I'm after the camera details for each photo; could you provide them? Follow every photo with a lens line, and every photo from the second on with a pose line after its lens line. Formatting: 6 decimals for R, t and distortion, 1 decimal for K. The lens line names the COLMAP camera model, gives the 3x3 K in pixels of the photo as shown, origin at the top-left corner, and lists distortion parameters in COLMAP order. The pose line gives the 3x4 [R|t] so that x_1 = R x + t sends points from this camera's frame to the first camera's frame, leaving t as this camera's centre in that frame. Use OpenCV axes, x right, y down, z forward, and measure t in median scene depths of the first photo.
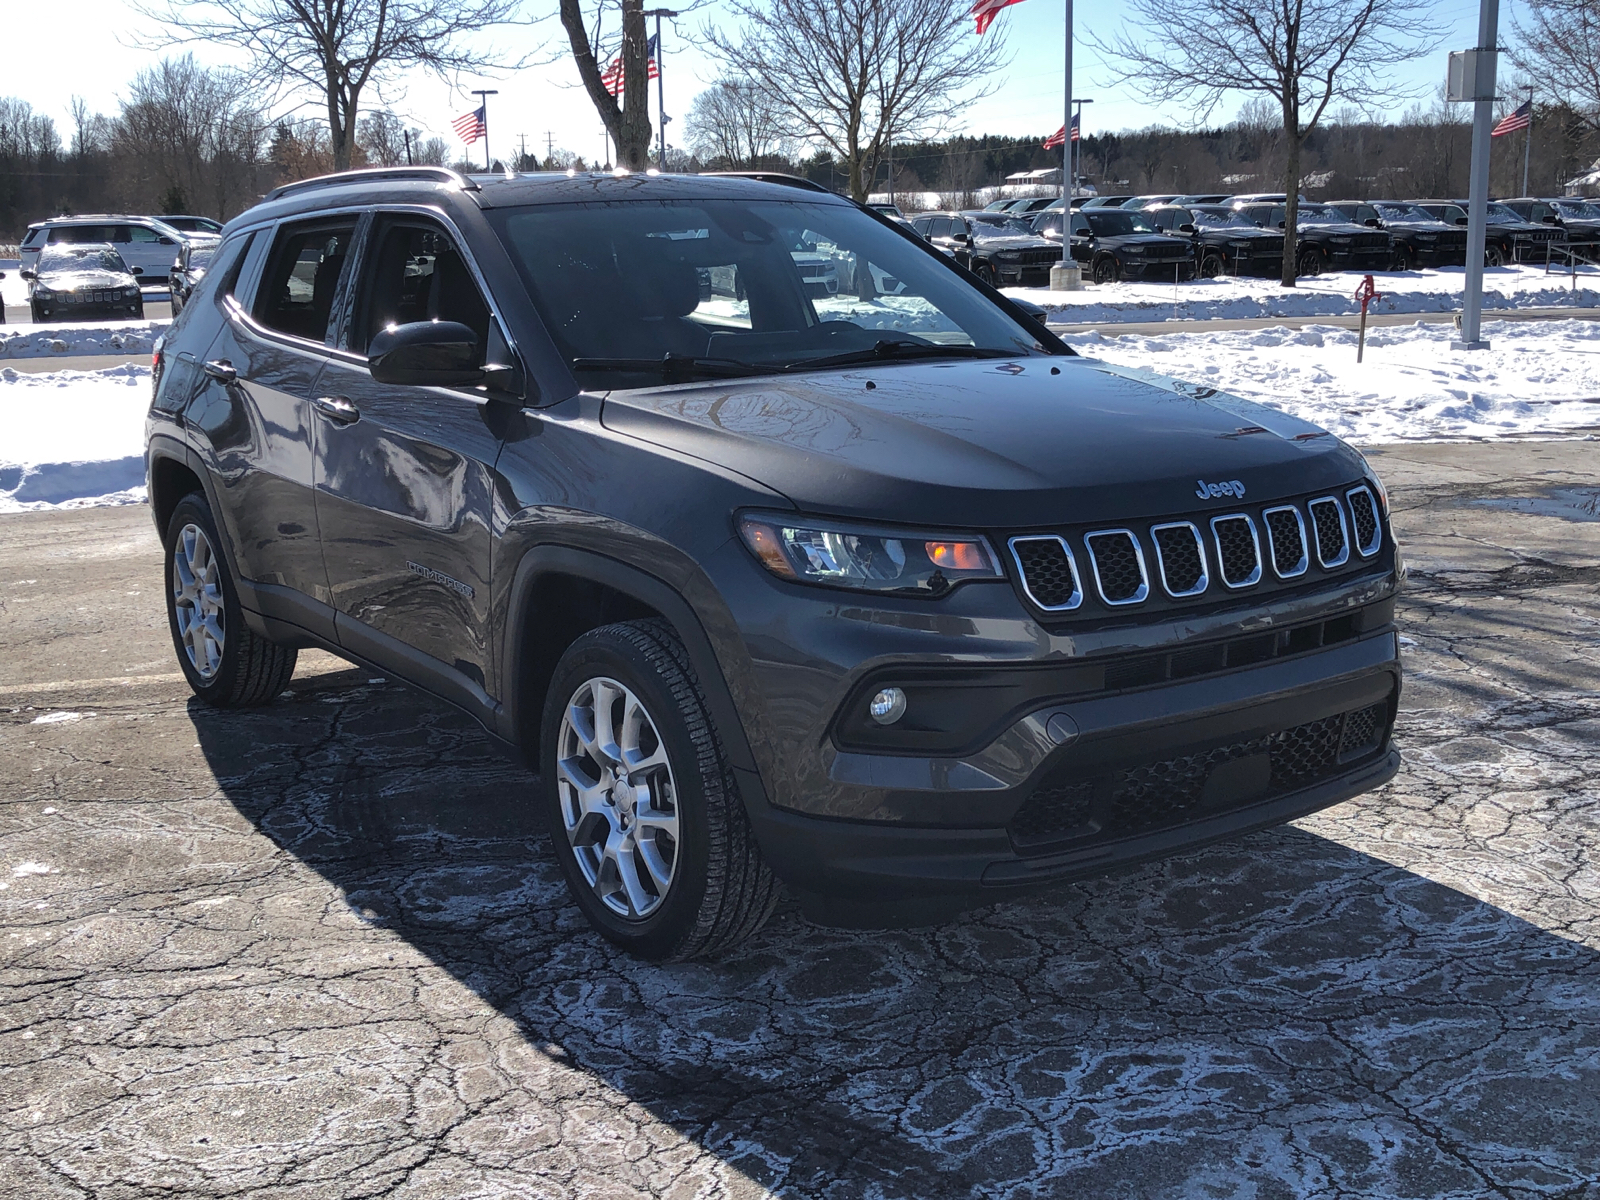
lens RADIAL K [[1778.1, 0, 795.2], [0, 1778.1, 562.3], [0, 0, 1]] dist [0.115759, -0.338984]
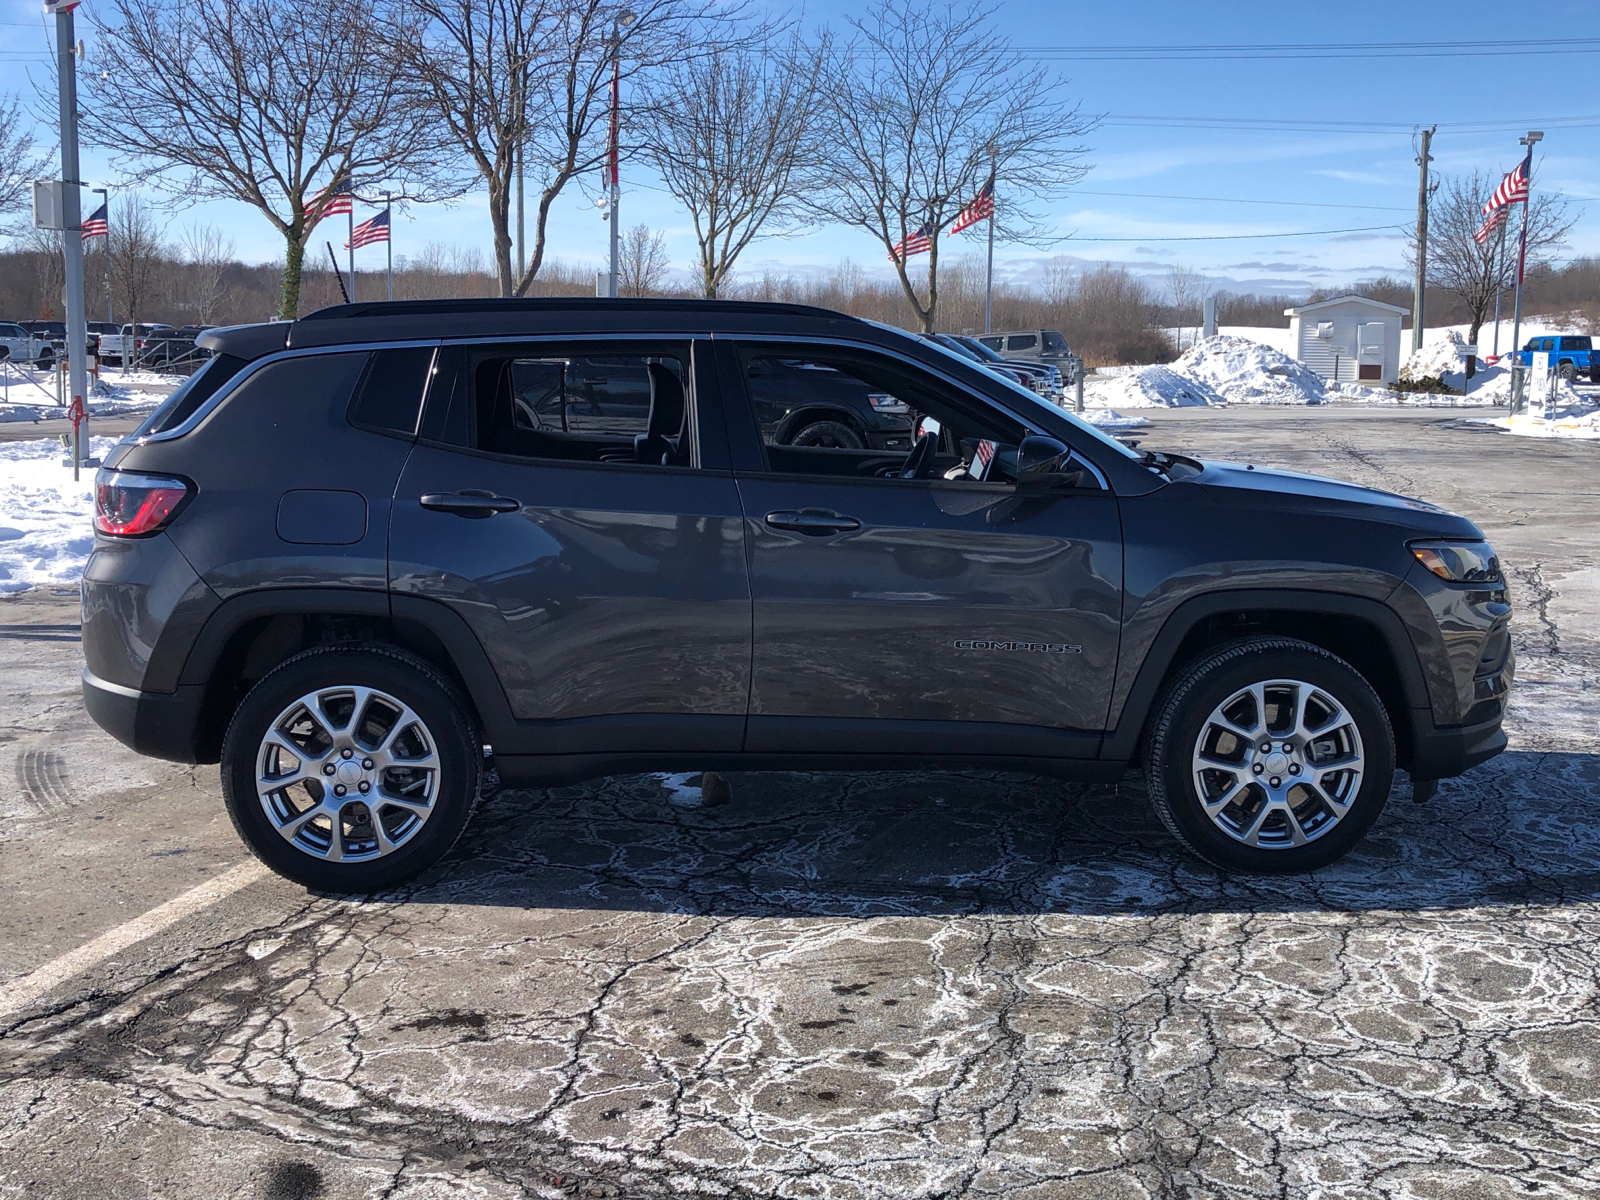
lens RADIAL K [[1778.1, 0, 795.2], [0, 1778.1, 562.3], [0, 0, 1]] dist [0.115759, -0.338984]
pose [[0.522880, -0.082528, 0.848402, -1.409274], [0.138041, 0.990362, 0.011261, -0.089366], [-0.841155, 0.111226, 0.529233, 0.527399]]
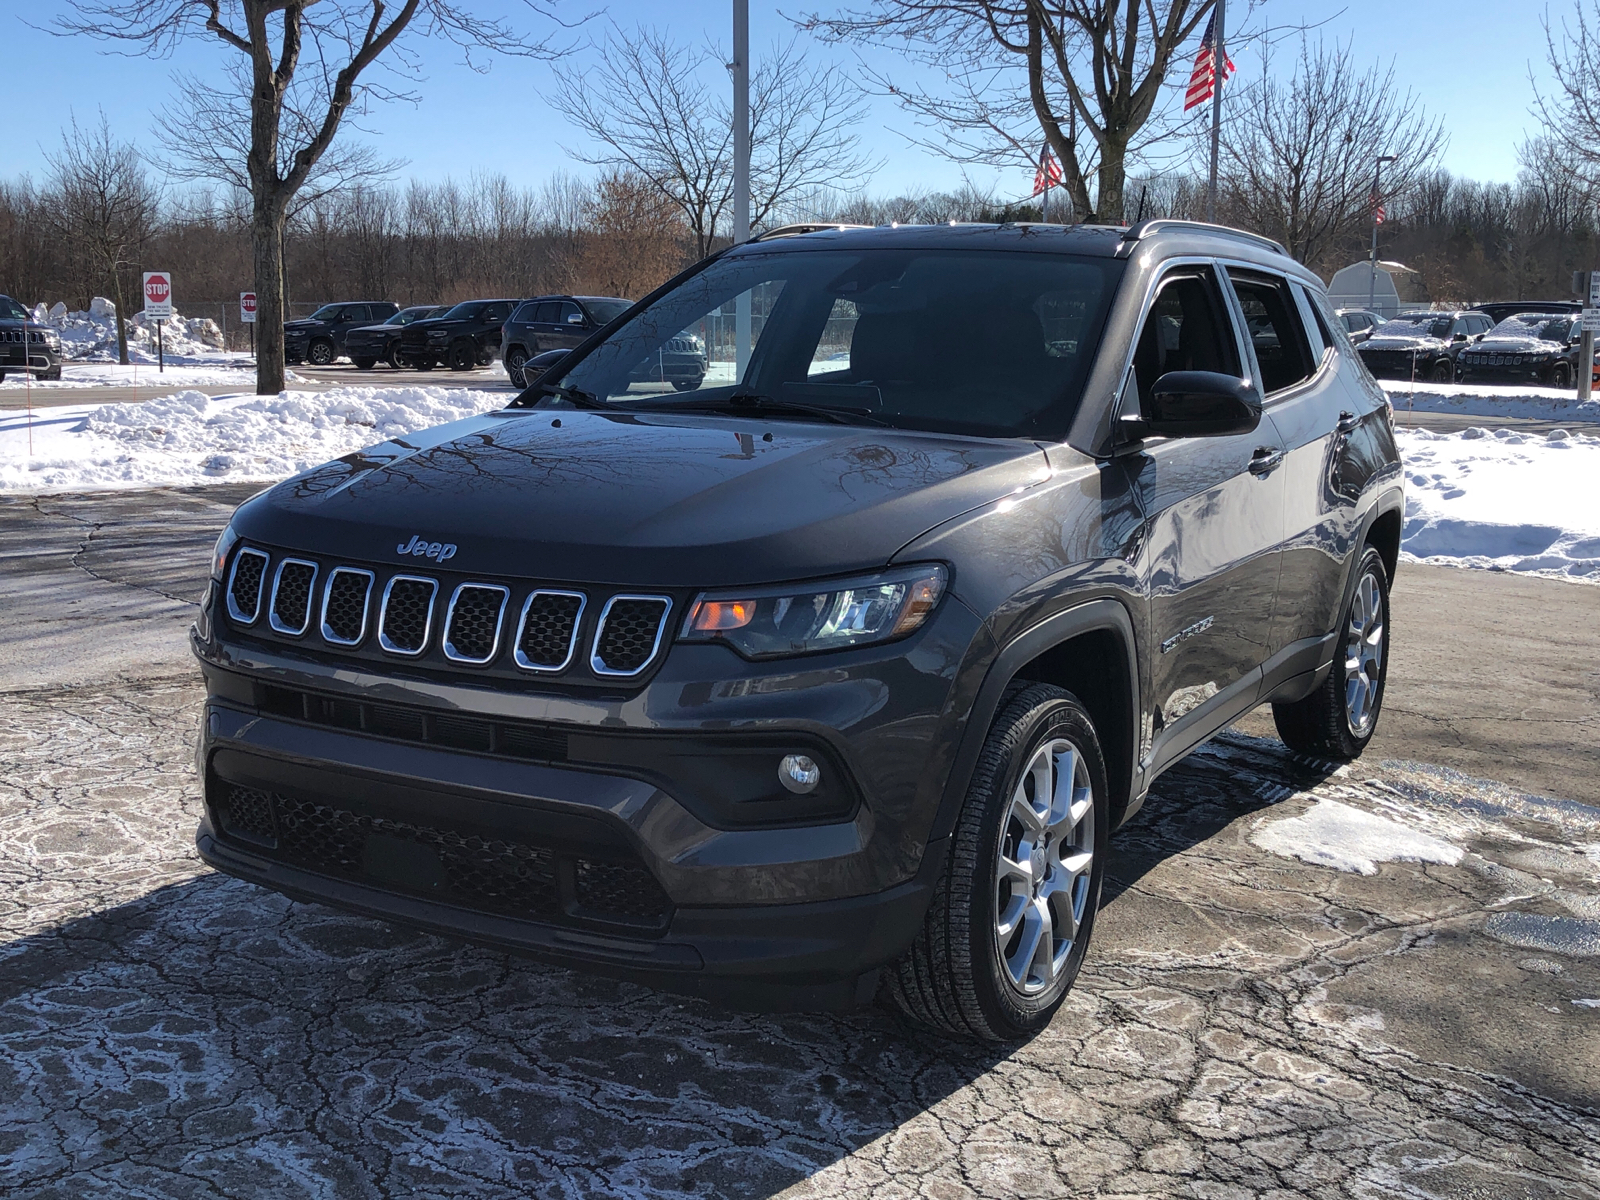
lens RADIAL K [[1778.1, 0, 795.2], [0, 1778.1, 562.3], [0, 0, 1]] dist [0.115759, -0.338984]
pose [[0.399046, 0.151732, -0.904289, 1.021531], [-0.186285, 0.979062, 0.082074, -0.128976], [0.897808, 0.135704, 0.418956, 0.692854]]
